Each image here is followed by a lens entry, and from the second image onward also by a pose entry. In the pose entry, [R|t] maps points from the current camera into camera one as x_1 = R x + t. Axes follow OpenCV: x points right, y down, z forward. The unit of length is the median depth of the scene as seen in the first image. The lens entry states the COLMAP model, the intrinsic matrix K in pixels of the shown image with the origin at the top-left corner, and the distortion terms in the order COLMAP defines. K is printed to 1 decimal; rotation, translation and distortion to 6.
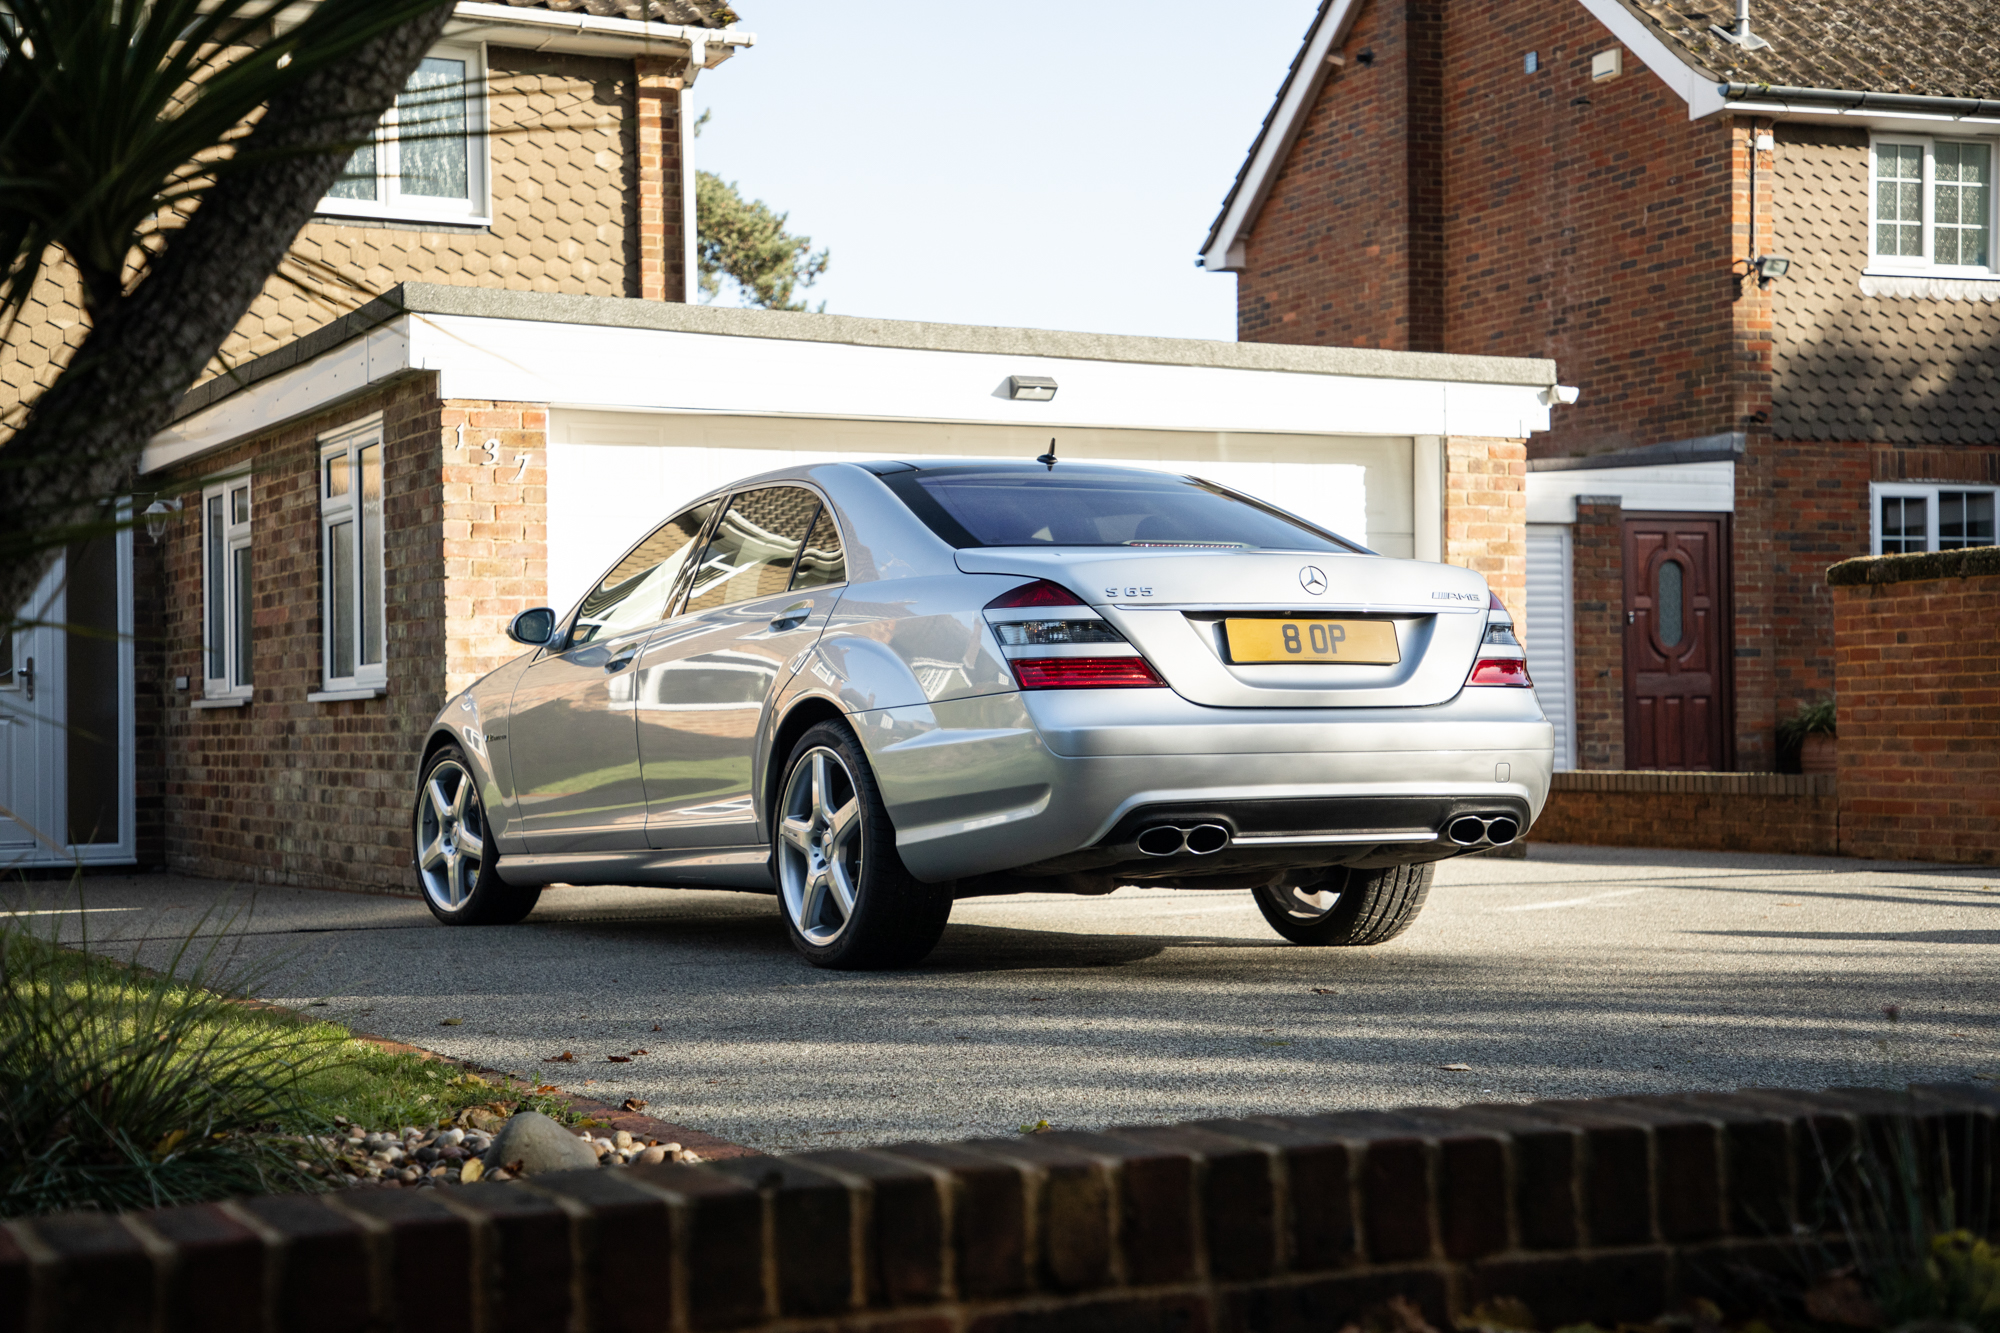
lens RADIAL K [[3100.9, 0, 1000.0], [0, 3100.9, 666.5], [0, 0, 1]] dist [0.274940, 0.051454]
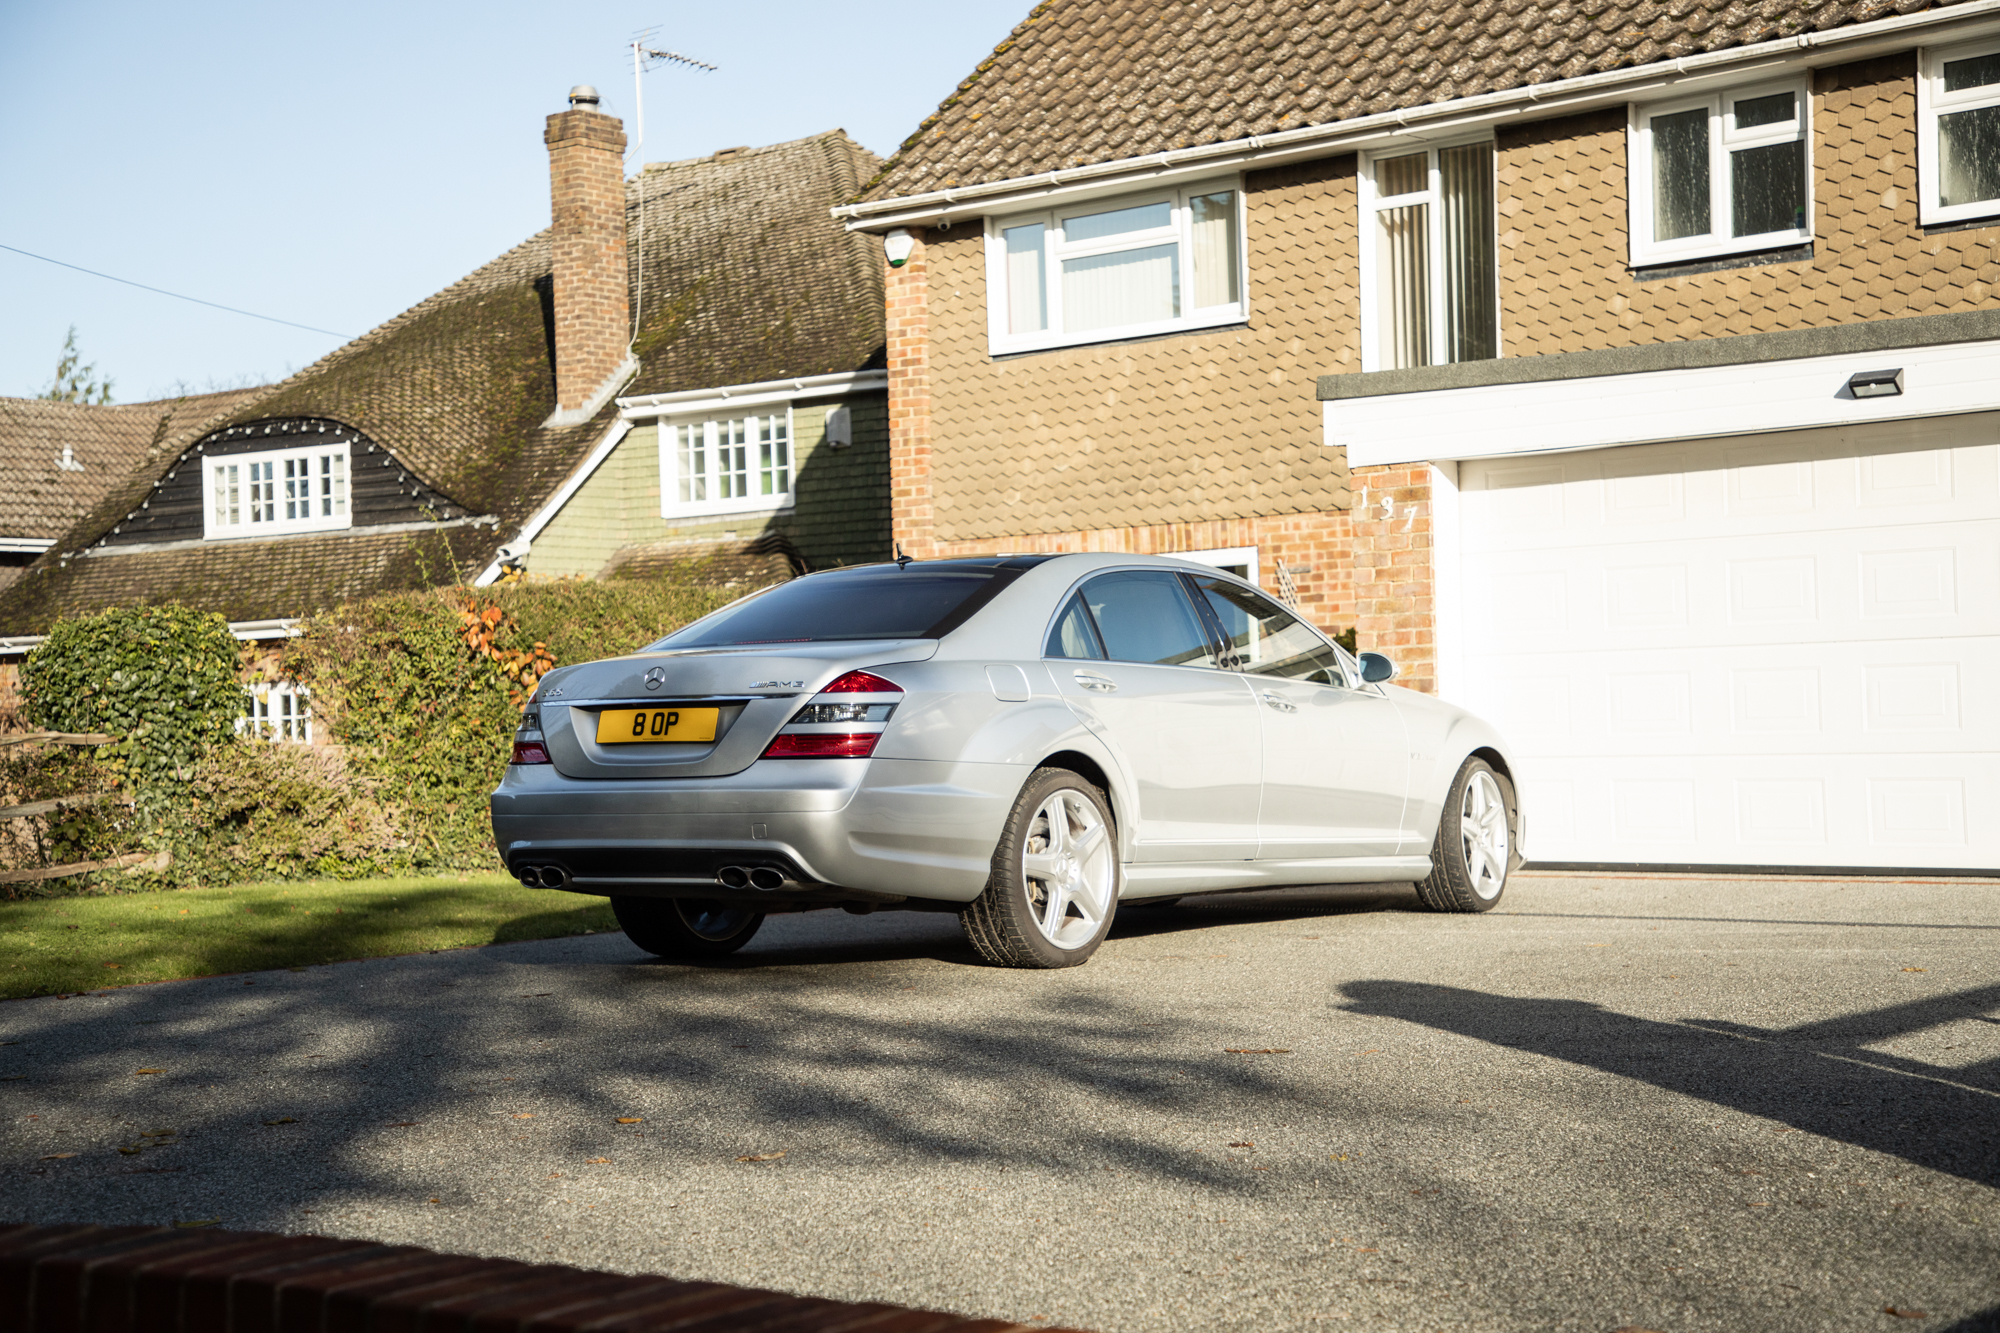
lens RADIAL K [[3005.9, 0, 1000.0], [0, 3005.9, 666.5], [0, 0, 1]] dist [0.276124, -0.005419]
pose [[0.437908, -0.016334, -0.898872, 0.549746], [0.044559, 0.999000, 0.003555, -0.013139], [0.897915, -0.041610, 0.438198, 0.248512]]
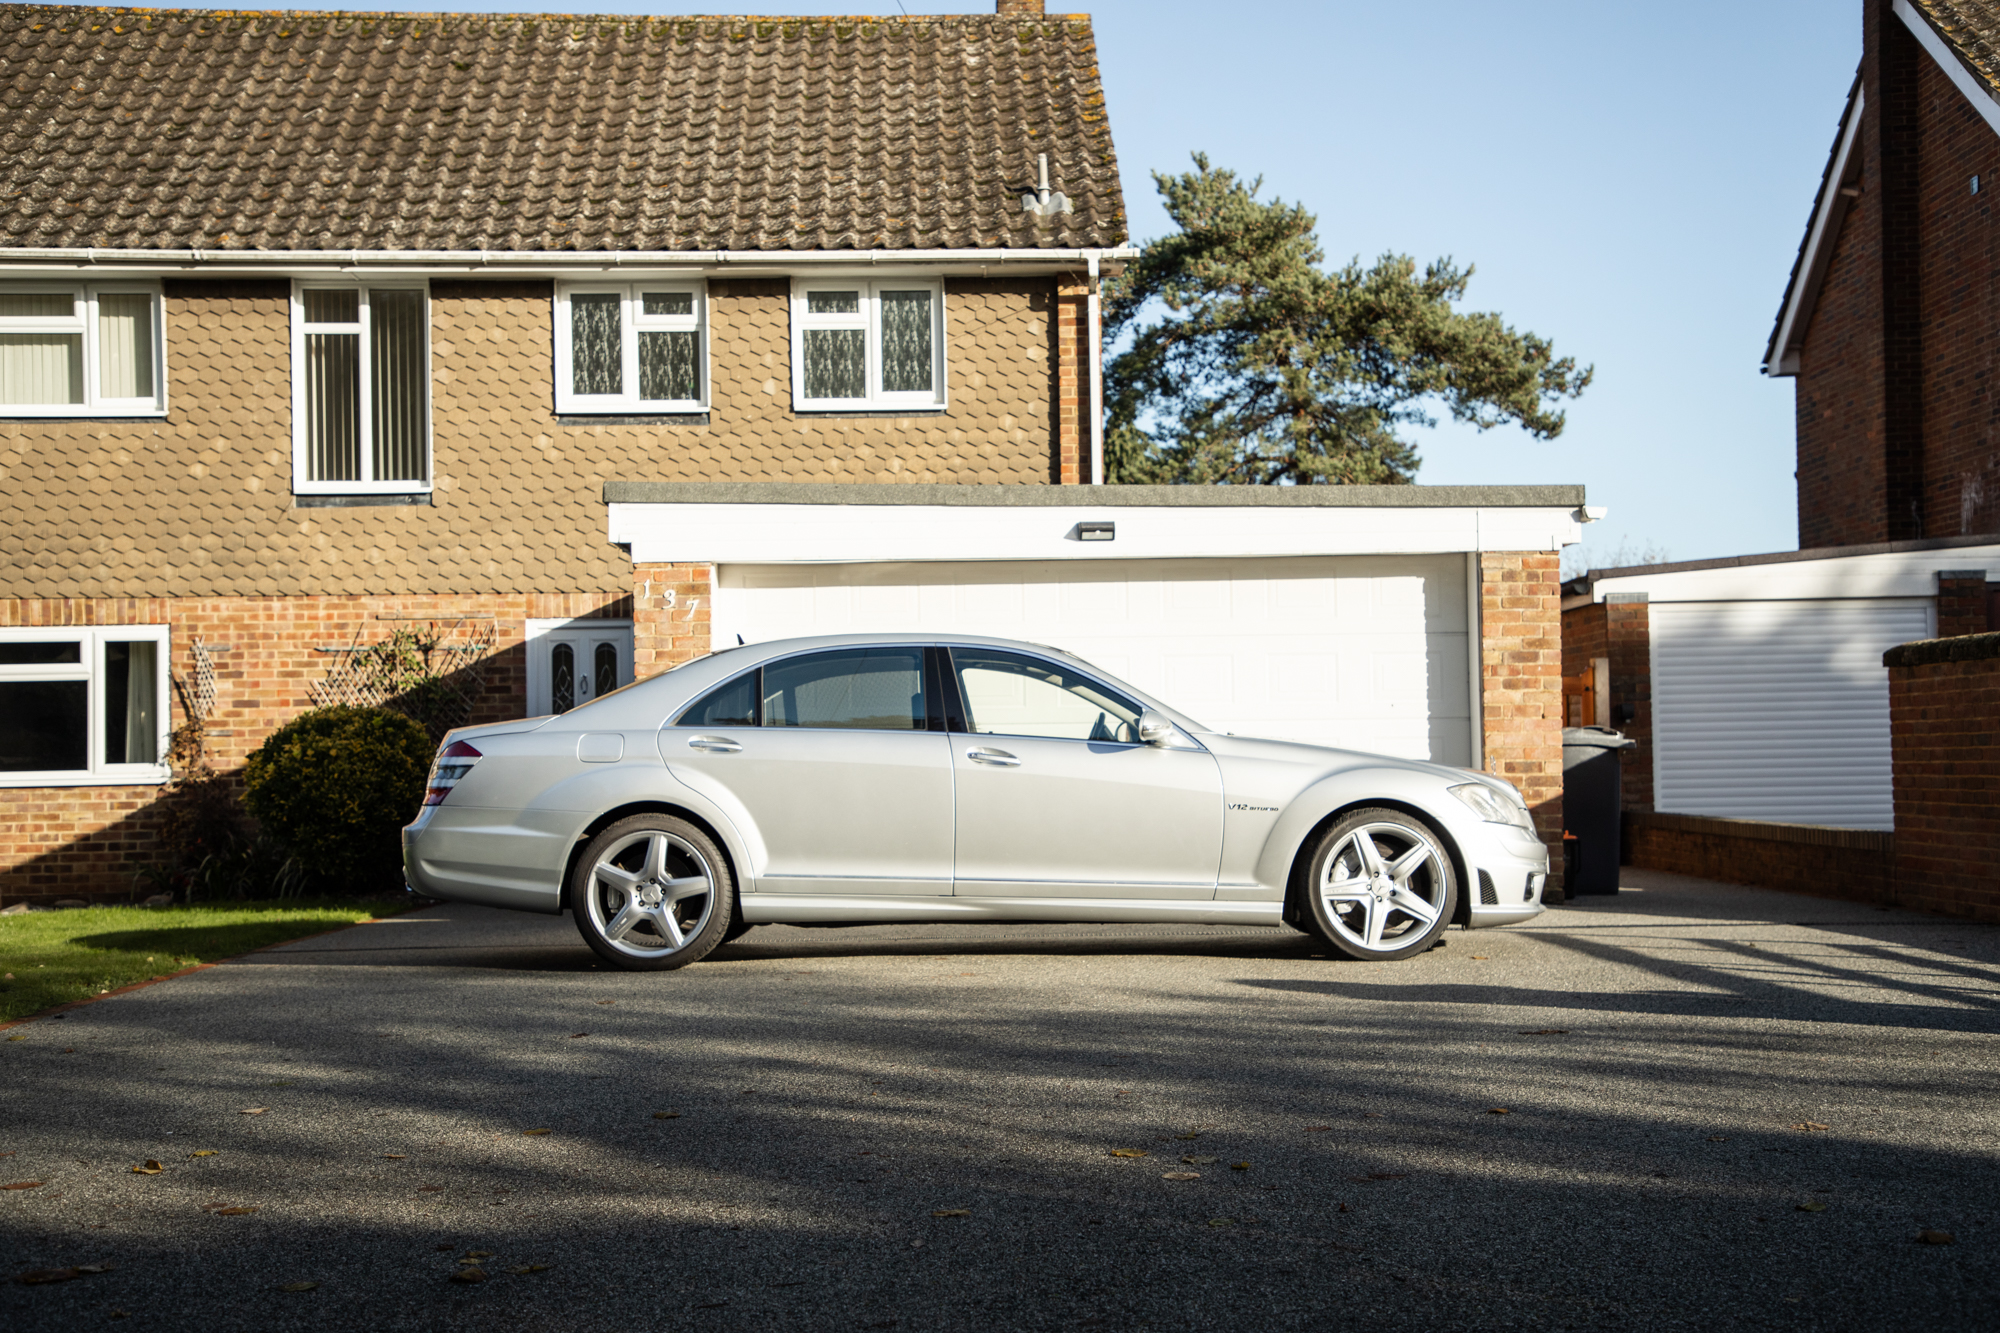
lens RADIAL K [[2460.4, 0, 996.6], [0, 2460.4, 667.1], [0, 0, 1]] dist [0.139821, 0.082703]
pose [[0.913379, -0.017172, -0.406749, 0.284523], [0.013185, 0.999834, -0.012603, -0.015547], [0.406898, 0.006149, 0.913453, 0.039649]]
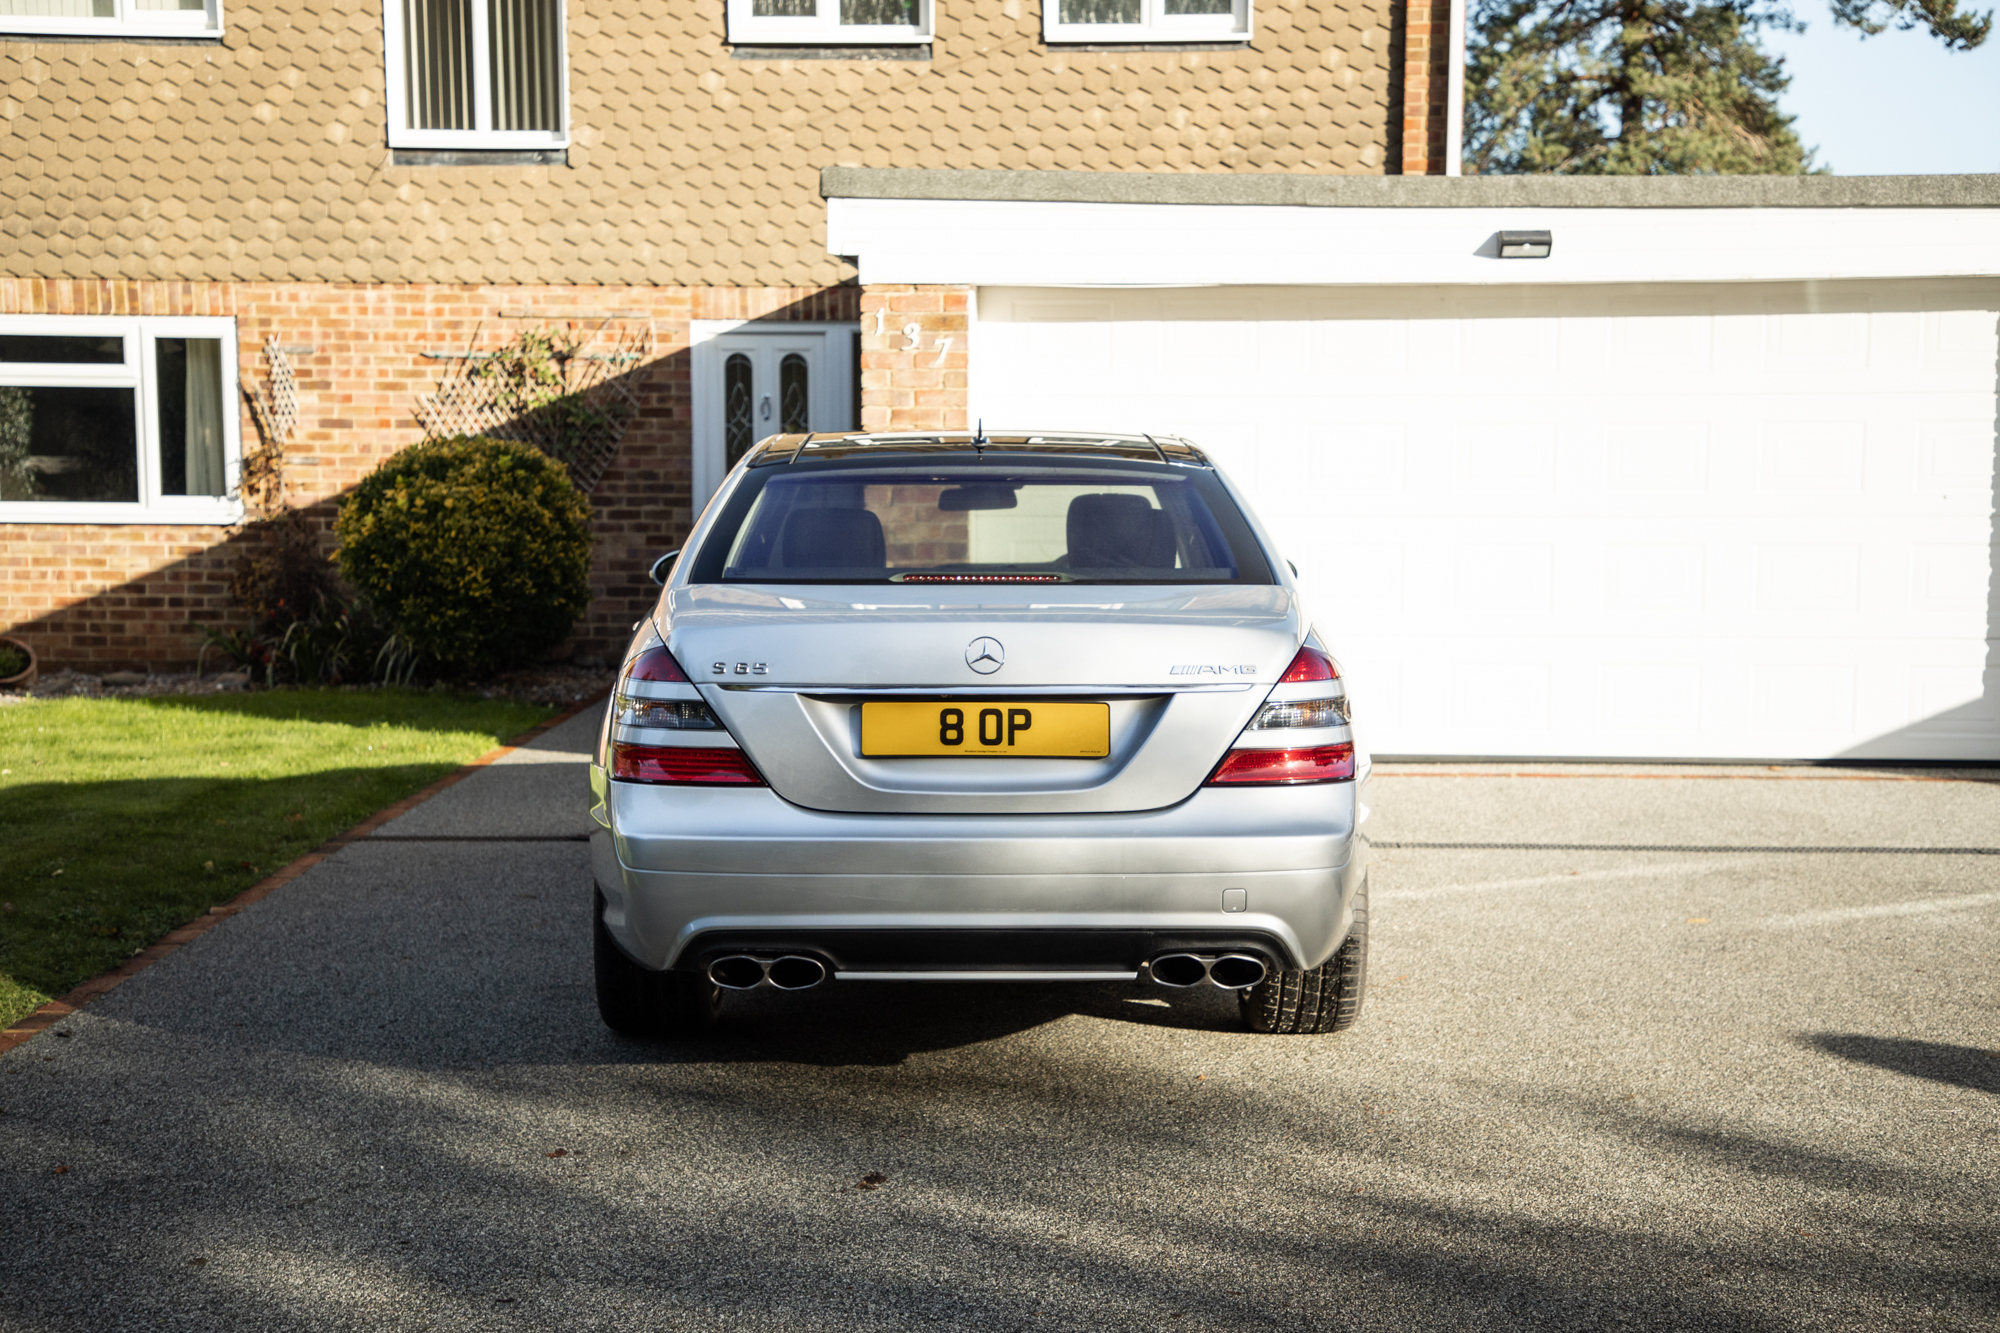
lens RADIAL K [[2769.4, 0, 1000.0], [0, 2769.4, 666.5], [0, 0, 1]] dist [0.210737, 0.033112]
pose [[0.886161, 0.056828, -0.459879, 0.187046], [-0.002326, 0.992984, 0.118223, -0.047251], [0.463371, -0.103695, 0.880076, 0.155502]]
